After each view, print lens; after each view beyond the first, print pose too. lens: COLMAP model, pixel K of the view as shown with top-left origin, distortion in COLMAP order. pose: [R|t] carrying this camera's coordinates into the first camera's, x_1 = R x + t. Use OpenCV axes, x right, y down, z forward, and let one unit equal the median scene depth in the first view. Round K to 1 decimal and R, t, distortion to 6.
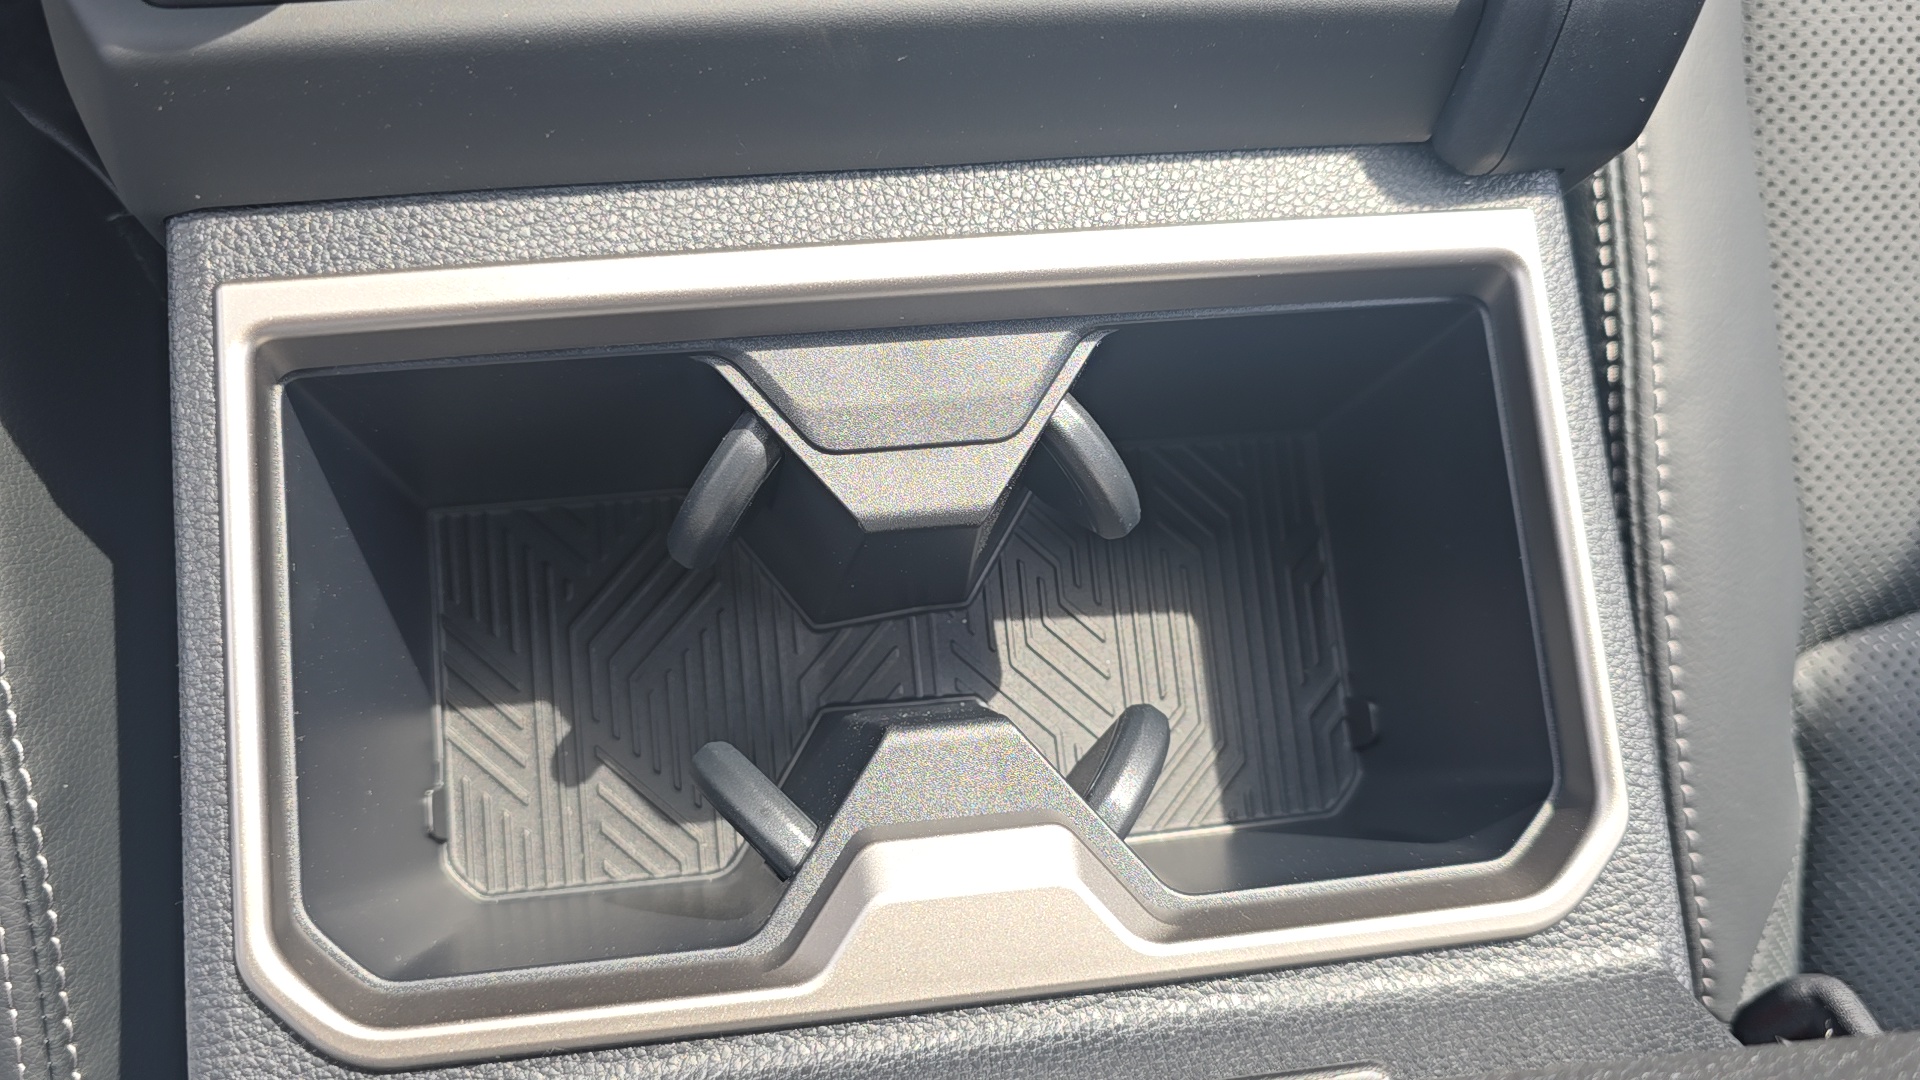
lens RADIAL K [[1529.1, 0, 962.5], [0, 1529.1, 508.7], [0, 0, 1]] dist [0.000439, -0.060980]
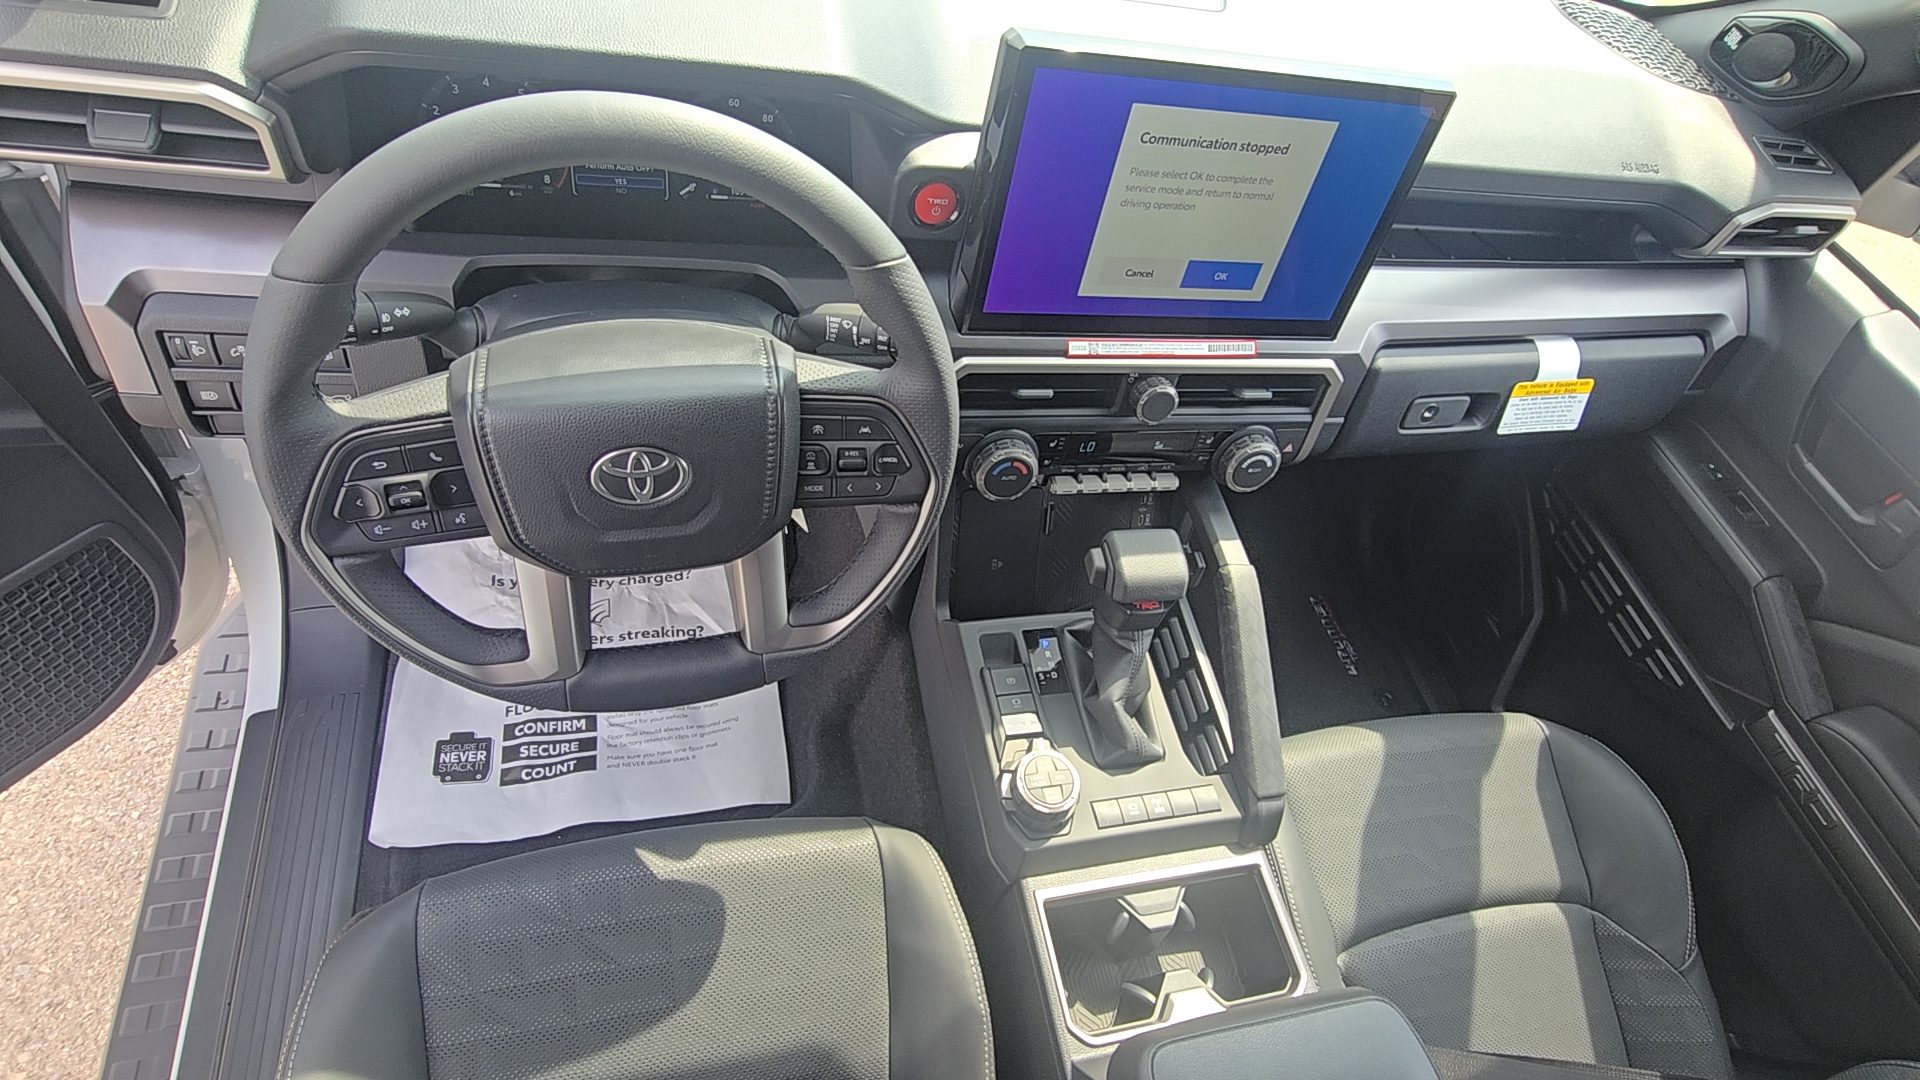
lens RADIAL K [[969.3, 0, 954.0], [0, 969.3, 555.2], [0, 0, 1]] dist [-0.001620, 0.000077]
pose [[0.985199, -0.028513, 0.169026, -1.182029], [0.095523, 0.910090, -0.403251, 0.109487], [-0.142331, 0.413428, 0.899344, -2.238604]]
